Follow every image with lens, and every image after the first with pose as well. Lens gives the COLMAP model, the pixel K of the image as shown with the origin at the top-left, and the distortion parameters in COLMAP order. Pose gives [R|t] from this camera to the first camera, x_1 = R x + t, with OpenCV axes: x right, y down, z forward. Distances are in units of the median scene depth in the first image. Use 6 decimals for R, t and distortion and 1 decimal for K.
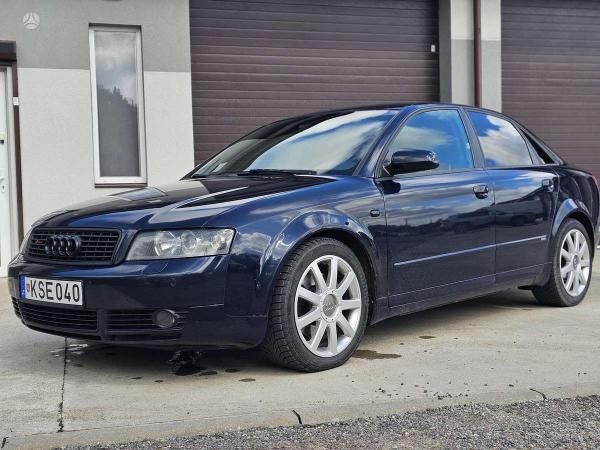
lens RADIAL K [[861.3, 0, 301.3], [0, 861.3, 226.1], [0, 0, 1]] dist [0.037670, 0.042498]
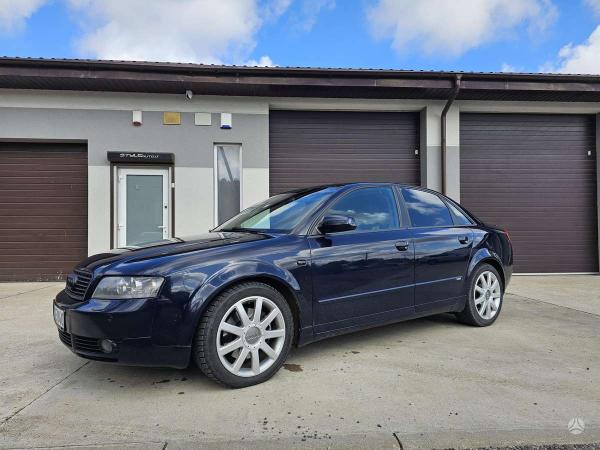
lens RADIAL K [[413.6, 0, 300.0], [0, 413.6, 225.0], [0, 0, 1]] dist [0.048773, -0.069127]
pose [[0.978062, 0.011088, -0.208018, 0.224083], [-0.021910, 0.998519, -0.049790, -0.043387], [0.207158, 0.053255, 0.976857, 0.385463]]
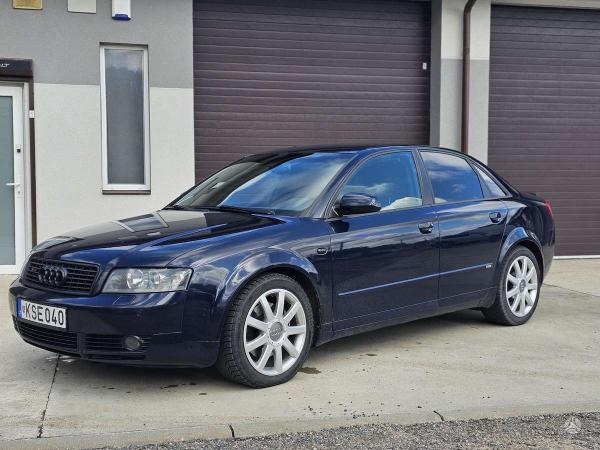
lens RADIAL K [[876.1, 0, 300.0], [0, 876.1, 225.0], [0, 0, 1]] dist [0.049673, -0.066229]
pose [[0.998890, 0.025902, -0.039337, 0.105925], [-0.024759, 0.999265, 0.029253, -0.087176], [0.040066, -0.028247, 0.998798, -0.186377]]
